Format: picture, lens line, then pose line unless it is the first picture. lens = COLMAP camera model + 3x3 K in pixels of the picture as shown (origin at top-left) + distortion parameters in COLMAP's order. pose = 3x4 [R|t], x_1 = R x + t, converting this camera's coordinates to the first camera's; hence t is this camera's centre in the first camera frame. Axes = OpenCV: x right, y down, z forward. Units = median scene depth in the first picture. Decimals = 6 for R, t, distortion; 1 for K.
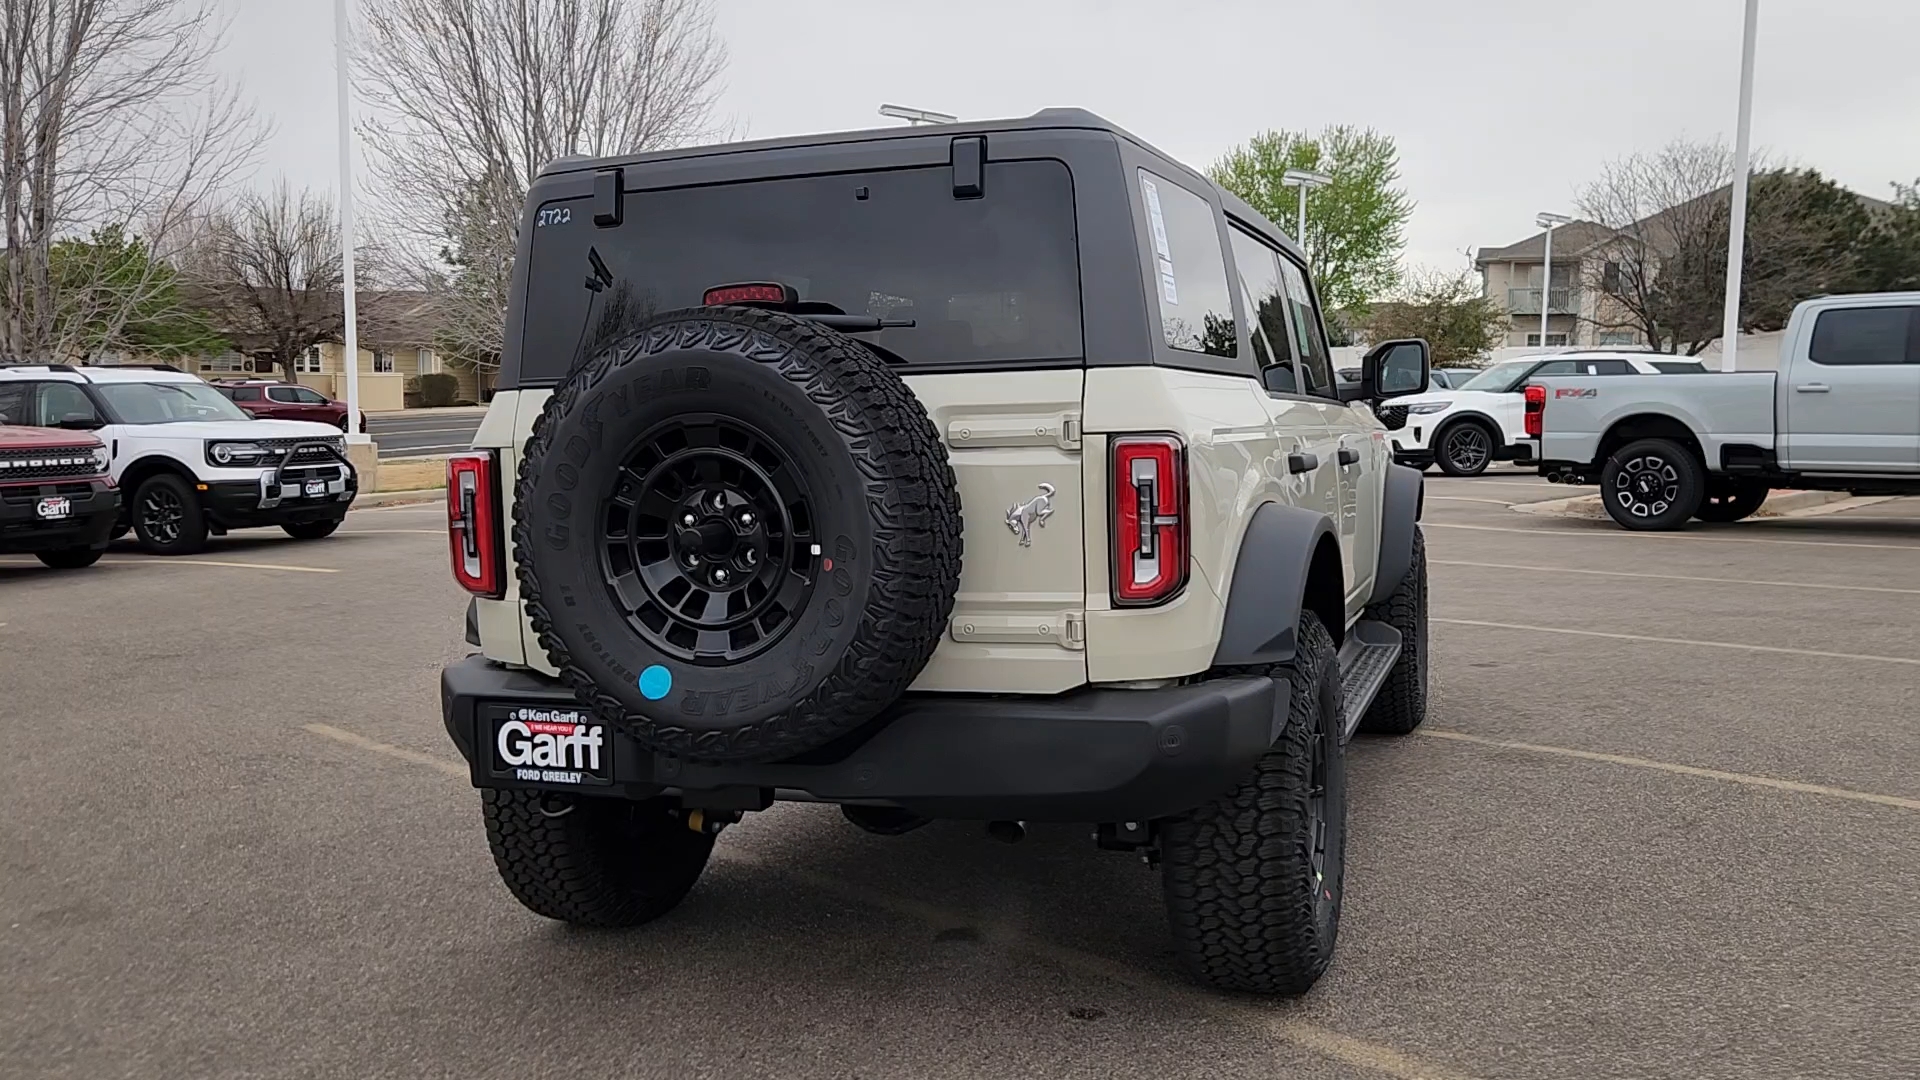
lens RADIAL K [[1626.0, 0, 948.7], [0, 1626.0, 533.6], [0, 0, 1]] dist [0.037401, -0.024470]
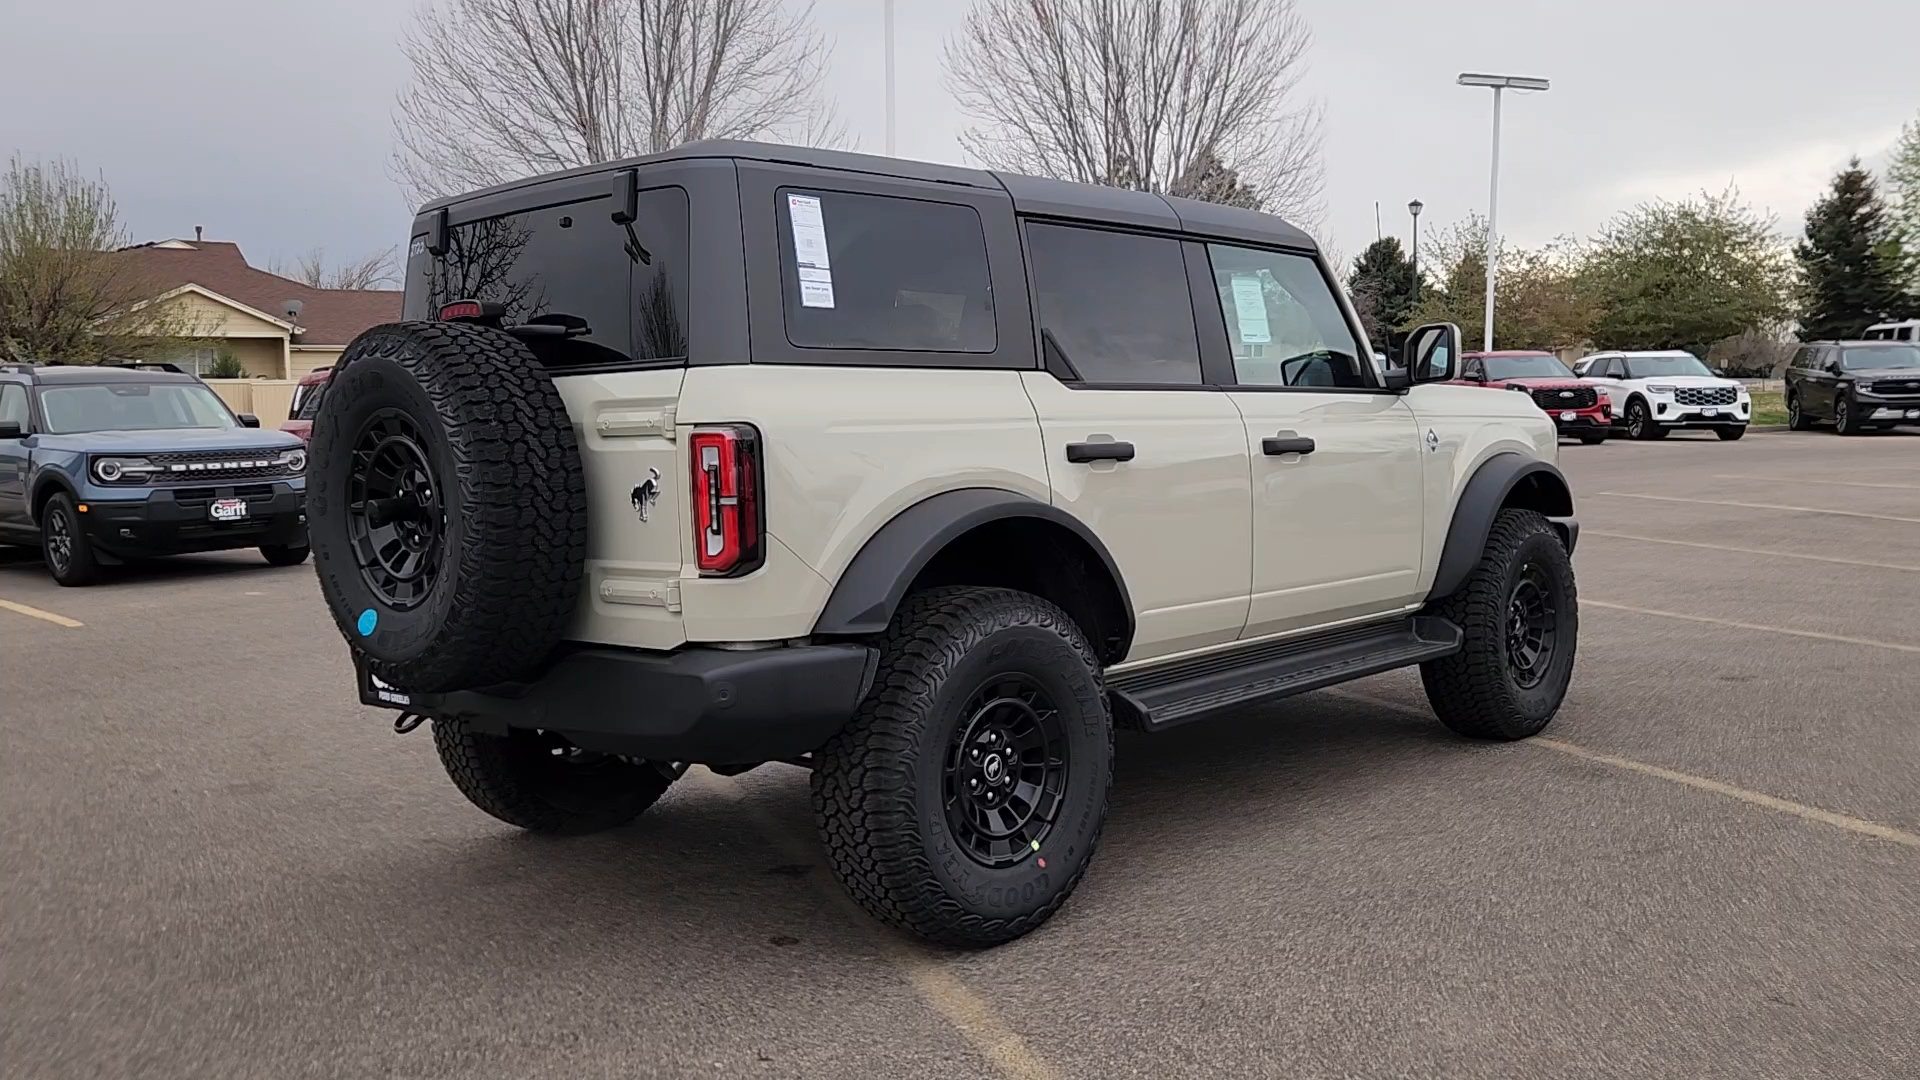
lens RADIAL K [[1626.0, 0, 951.3], [0, 1626.0, 534.0], [0, 0, 1]] dist [0.037401, -0.024470]
pose [[0.921635, 0.026431, -0.387157, 0.627504], [-0.022870, 0.999643, 0.013801, -0.003847], [0.387383, -0.003865, 0.921911, 0.011954]]
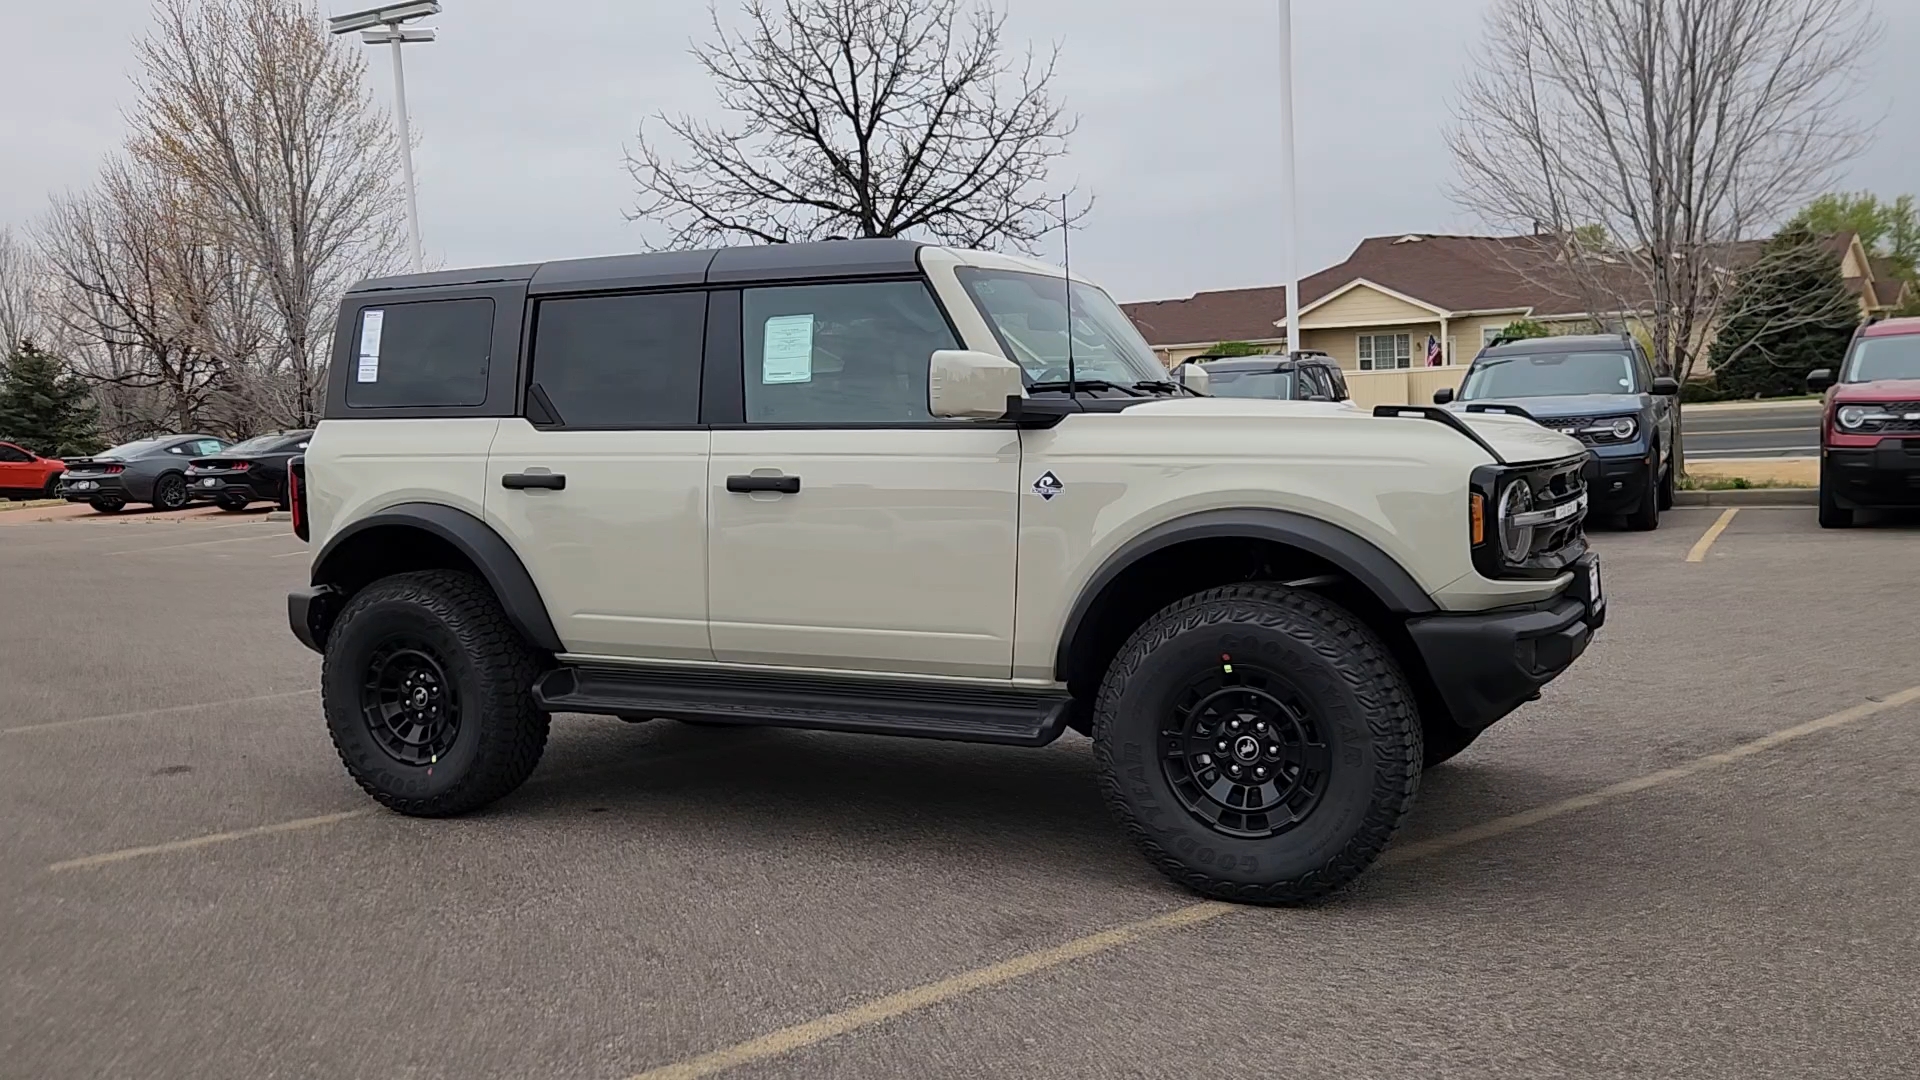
lens RADIAL K [[1626.0, 0, 945.8], [0, 1626.0, 539.1], [0, 0, 1]] dist [0.037401, -0.024470]
pose [[-0.113025, 0.104546, -0.988077, 1.754077], [-0.040414, 0.993142, 0.109705, -0.183150], [0.992770, 0.052331, -0.108024, 1.745991]]
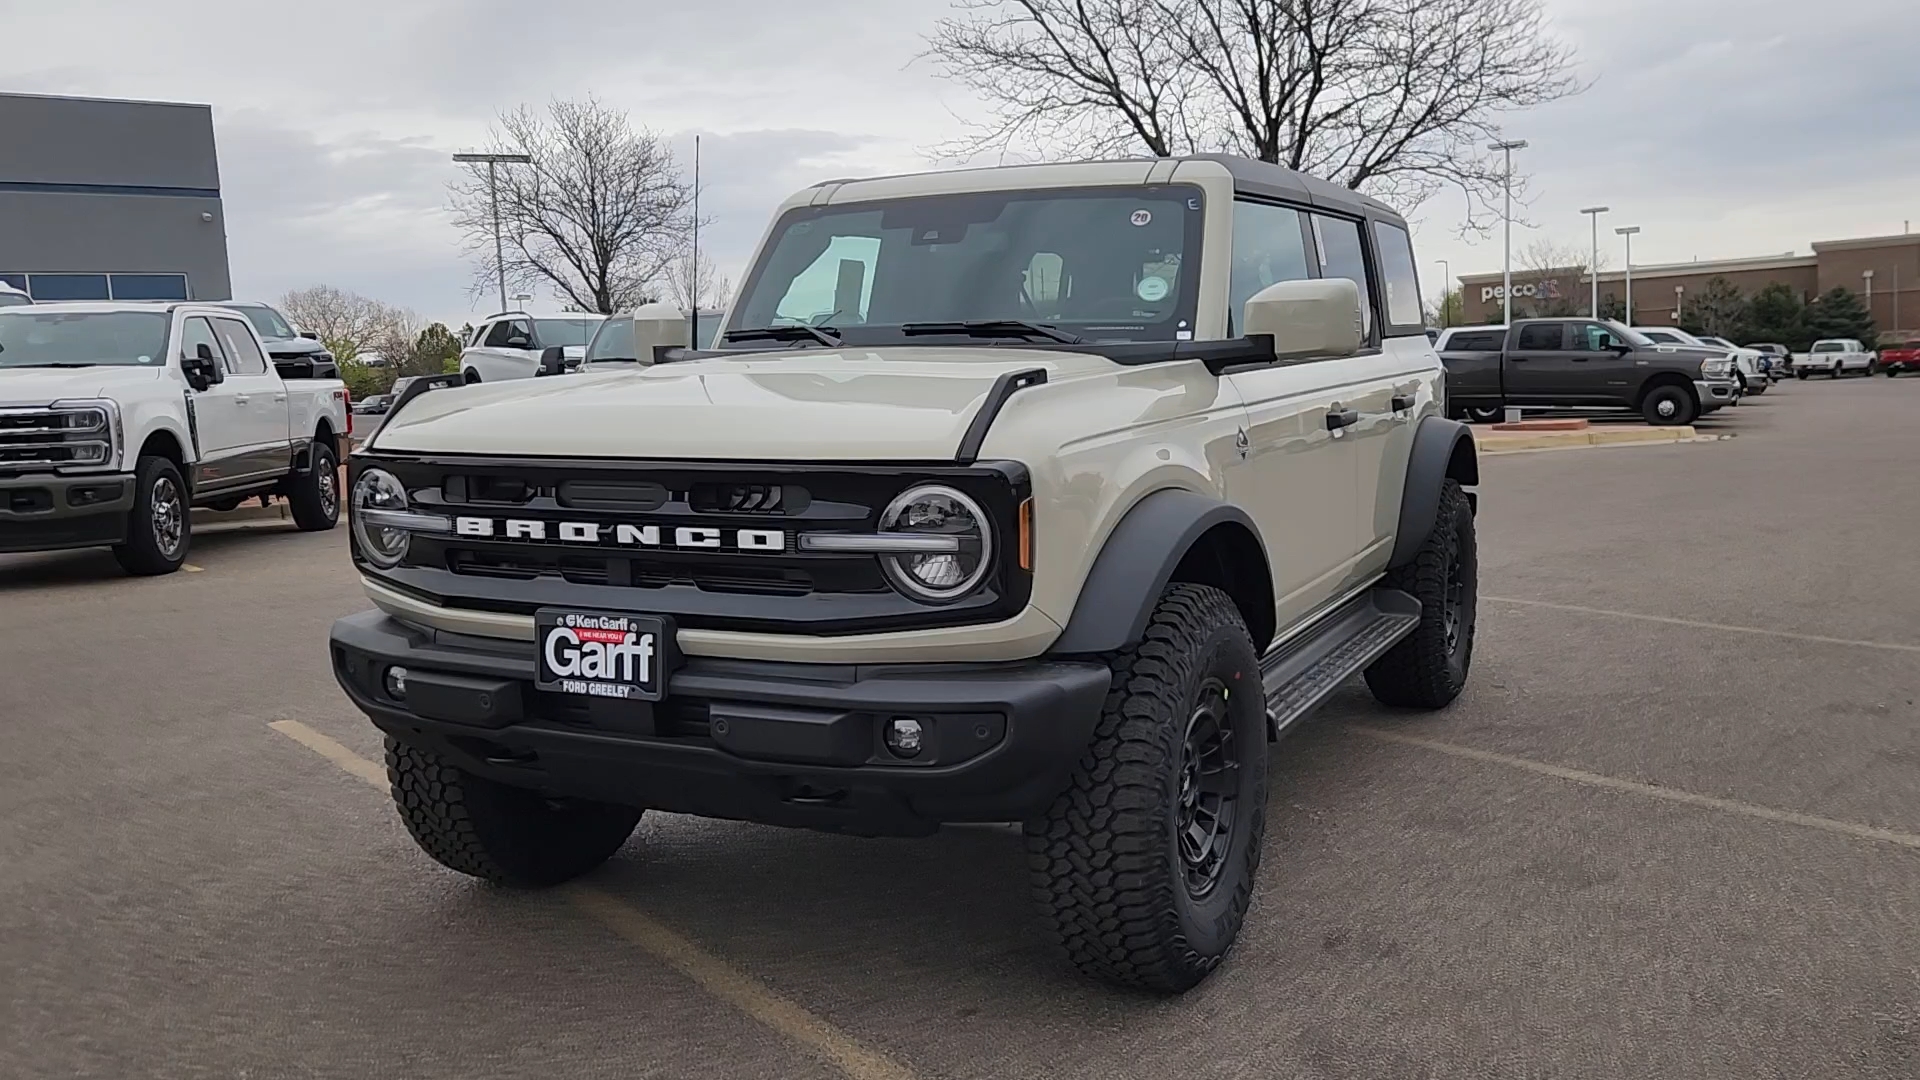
lens RADIAL K [[1626.0, 0, 949.8], [0, 1626.0, 552.3], [0, 0, 1]] dist [0.037401, -0.024470]
pose [[-0.991995, 0.032651, 0.121981, 0.035579], [0.055746, 0.980000, 0.191028, -0.234807], [-0.113304, 0.196299, -0.973976, 2.988597]]
